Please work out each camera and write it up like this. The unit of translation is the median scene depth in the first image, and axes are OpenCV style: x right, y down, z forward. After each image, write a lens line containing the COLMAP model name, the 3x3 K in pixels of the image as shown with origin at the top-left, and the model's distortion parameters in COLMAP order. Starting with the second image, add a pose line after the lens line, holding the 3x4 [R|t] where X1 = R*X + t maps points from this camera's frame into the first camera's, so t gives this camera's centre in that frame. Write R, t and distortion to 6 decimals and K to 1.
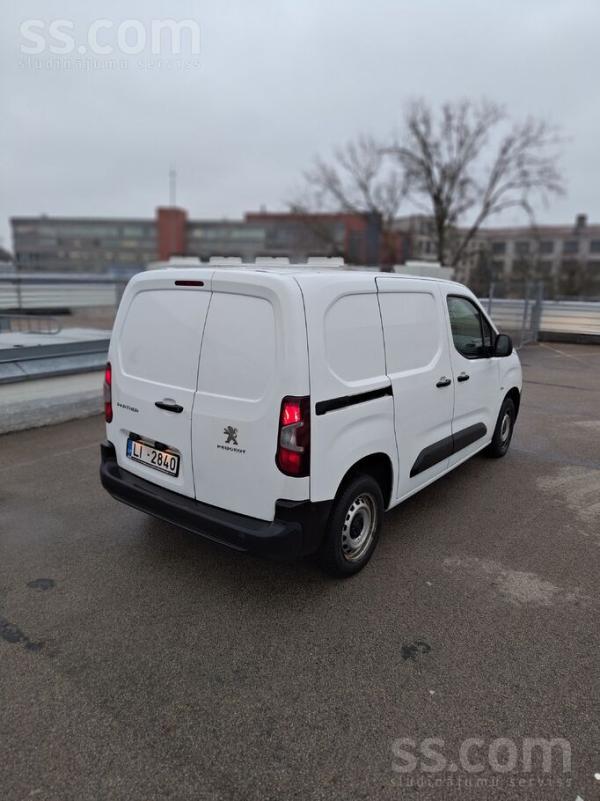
lens RADIAL K [[556.5, 0, 300.0], [0, 556.5, 400.5], [0, 0, 1]] dist [0.071903, -0.079551]
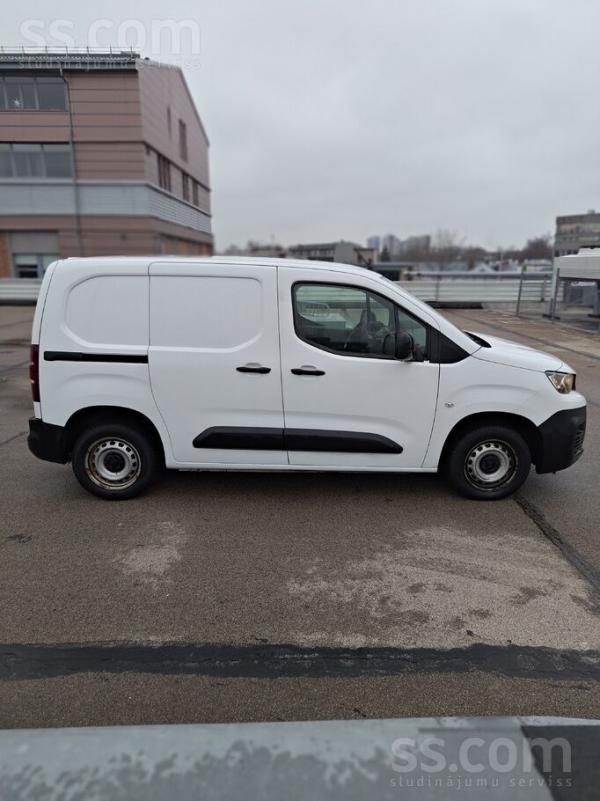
lens RADIAL K [[556.5, 0, 300.0], [0, 556.5, 400.5], [0, 0, 1]] dist [0.071903, -0.079551]
pose [[0.586787, 0.175398, -0.790517, 1.137059], [-0.173406, 0.980829, 0.088908, -0.081948], [0.790956, 0.084911, 0.605953, 0.484464]]
